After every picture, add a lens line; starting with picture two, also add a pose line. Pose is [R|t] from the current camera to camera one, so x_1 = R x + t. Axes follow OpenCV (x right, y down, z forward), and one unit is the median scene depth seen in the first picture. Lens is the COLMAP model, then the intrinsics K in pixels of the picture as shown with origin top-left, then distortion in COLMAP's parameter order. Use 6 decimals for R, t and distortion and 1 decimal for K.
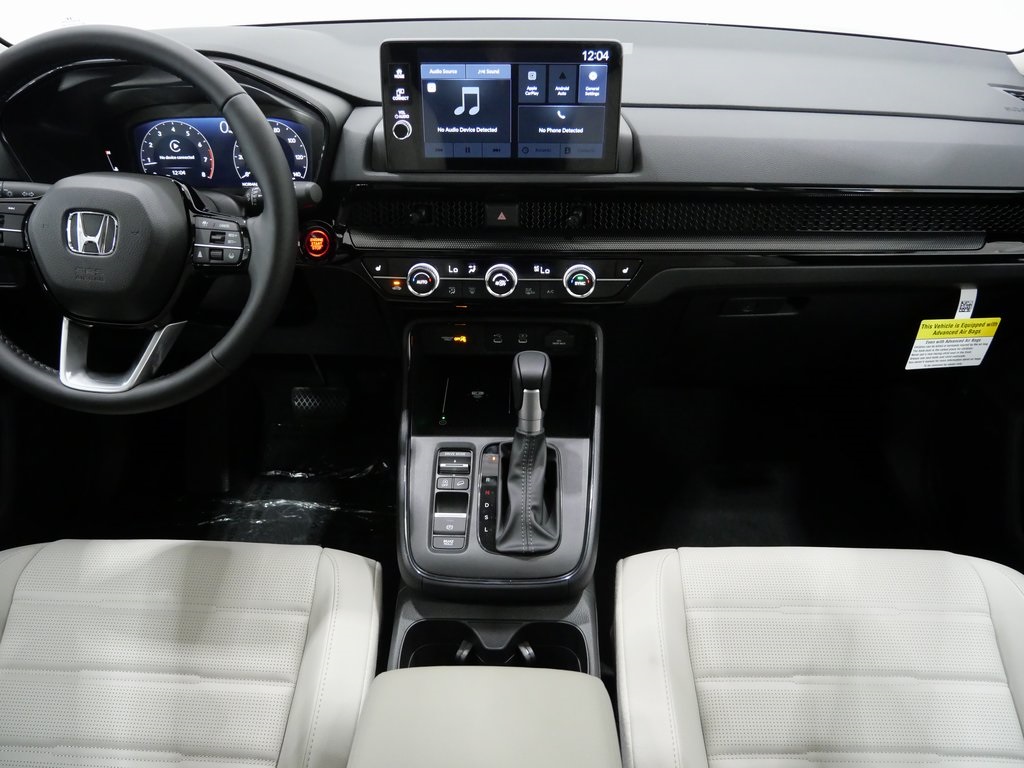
lens RADIAL K [[732.9, 0, 508.1], [0, 732.9, 382.4], [0, 0, 1]] dist [-0.035363, 0.000879]
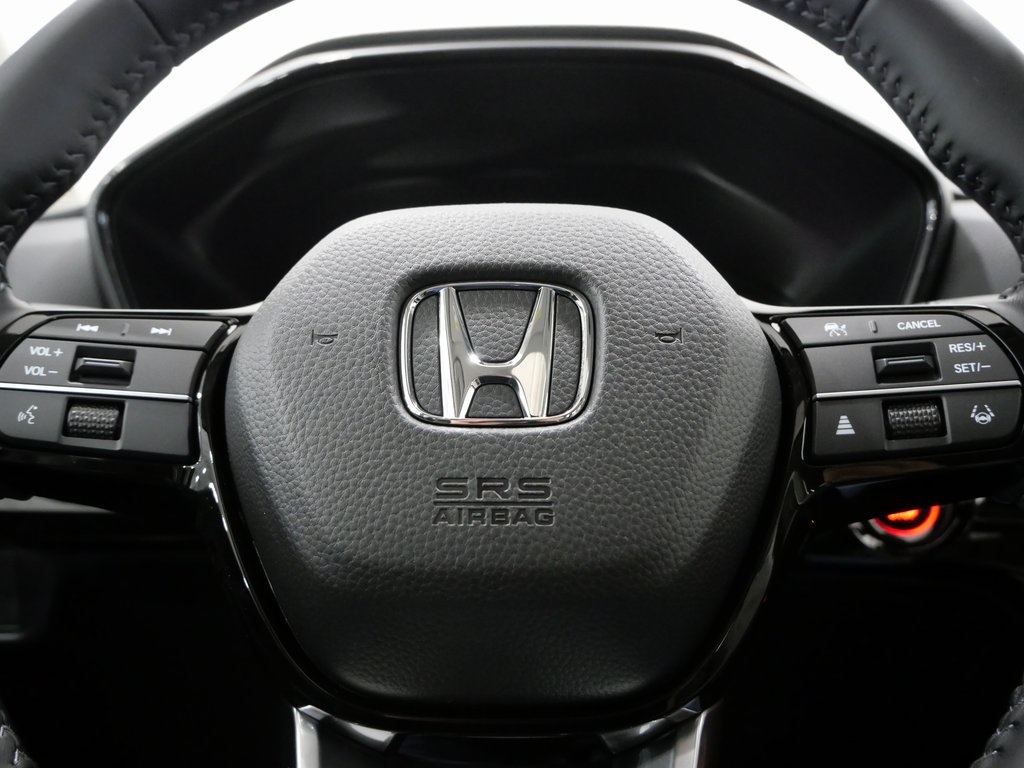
lens RADIAL K [[922.7, 0, 514.6], [0, 922.7, 380.0], [0, 0, 1]] dist [-0.022072, -0.003942]
pose [[0.996989, -0.076434, 0.013079, -0.464821], [0.073758, 0.882646, -0.464214, -0.031943], [0.023937, 0.463781, 0.885626, 0.570499]]
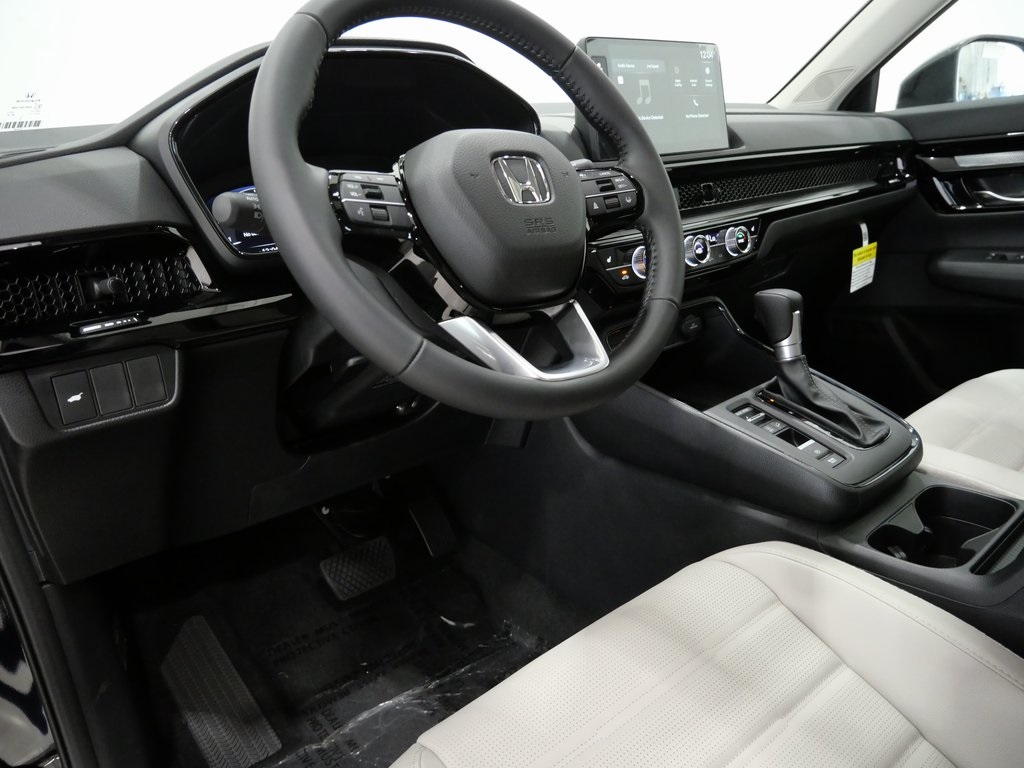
lens RADIAL K [[732.9, 0, 517.9], [0, 732.9, 382.6], [0, 0, 1]] dist [-0.035363, 0.000879]
pose [[0.746388, -0.255052, 0.614698, -0.911795], [0.441047, 0.881259, -0.169882, 0.098854], [-0.498380, 0.397909, 0.770251, 0.385019]]
